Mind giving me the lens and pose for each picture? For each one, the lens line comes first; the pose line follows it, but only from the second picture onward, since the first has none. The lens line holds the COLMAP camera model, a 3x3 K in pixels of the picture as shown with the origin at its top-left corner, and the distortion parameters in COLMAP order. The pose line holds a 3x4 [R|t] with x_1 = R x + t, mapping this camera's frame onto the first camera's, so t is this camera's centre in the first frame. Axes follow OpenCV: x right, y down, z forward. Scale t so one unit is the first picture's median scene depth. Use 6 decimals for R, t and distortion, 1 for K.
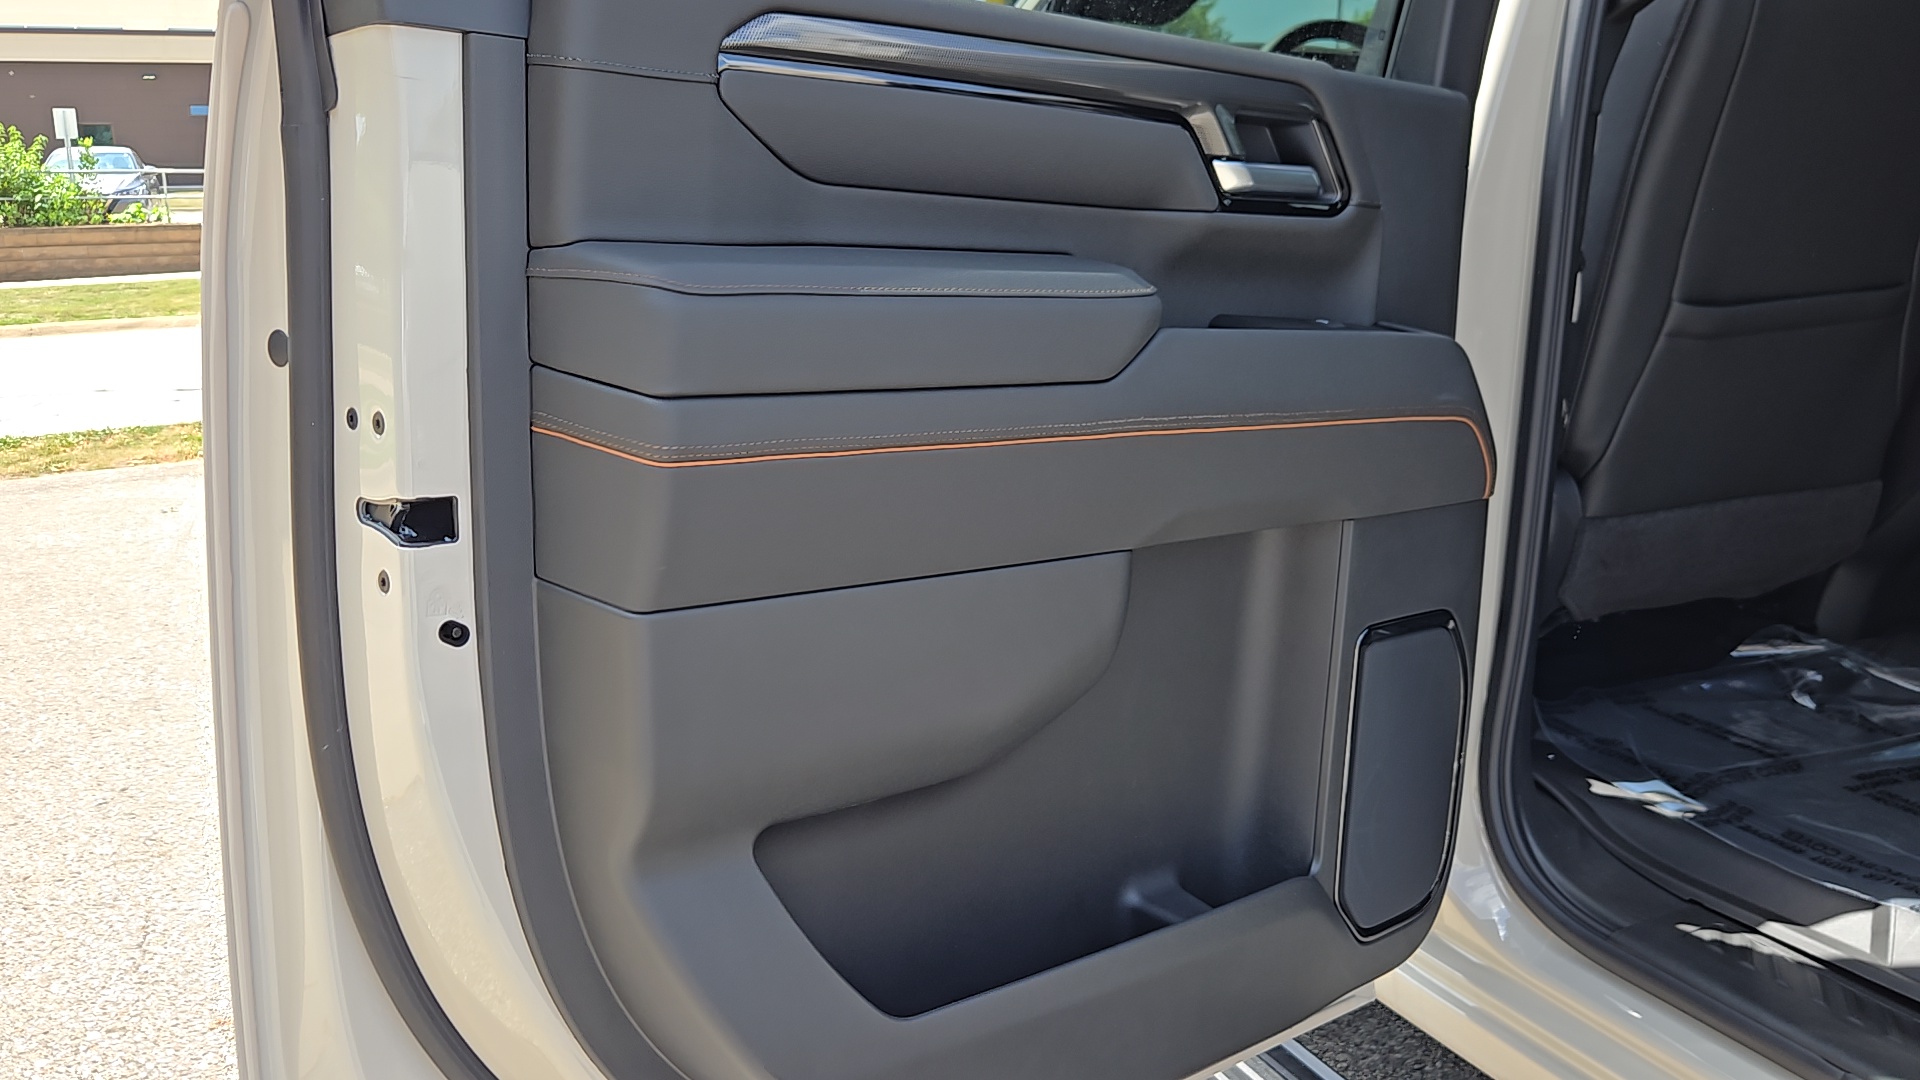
lens RADIAL K [[1606.5, 0, 956.7], [0, 1606.5, 550.9], [0, 0, 1]] dist [0.011078, -0.011656]
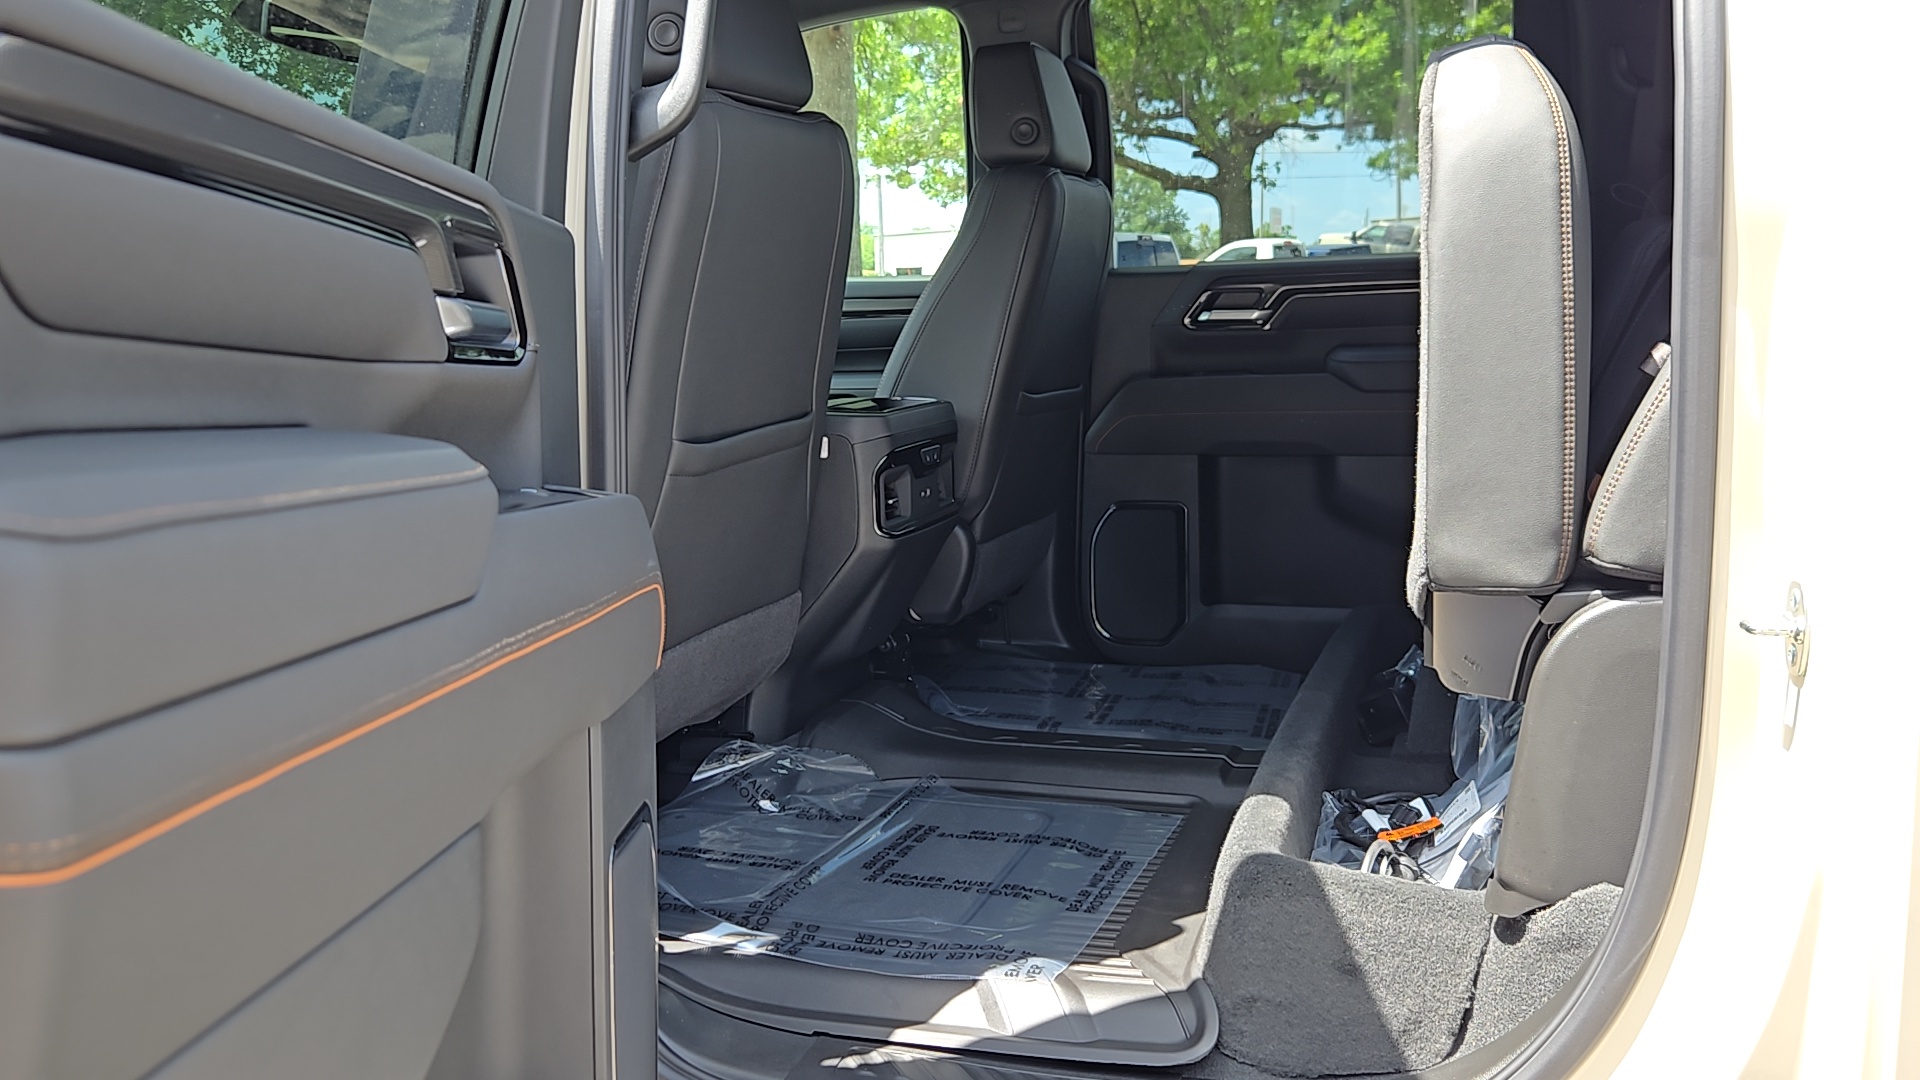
lens RADIAL K [[1606.5, 0, 966.0], [0, 1606.5, 533.6], [0, 0, 1]] dist [0.011078, -0.011656]
pose [[0.659330, -0.098168, 0.745417, -0.189814], [0.165778, 0.986020, -0.016778, -0.054269], [-0.733350, 0.134637, 0.666387, 0.225786]]
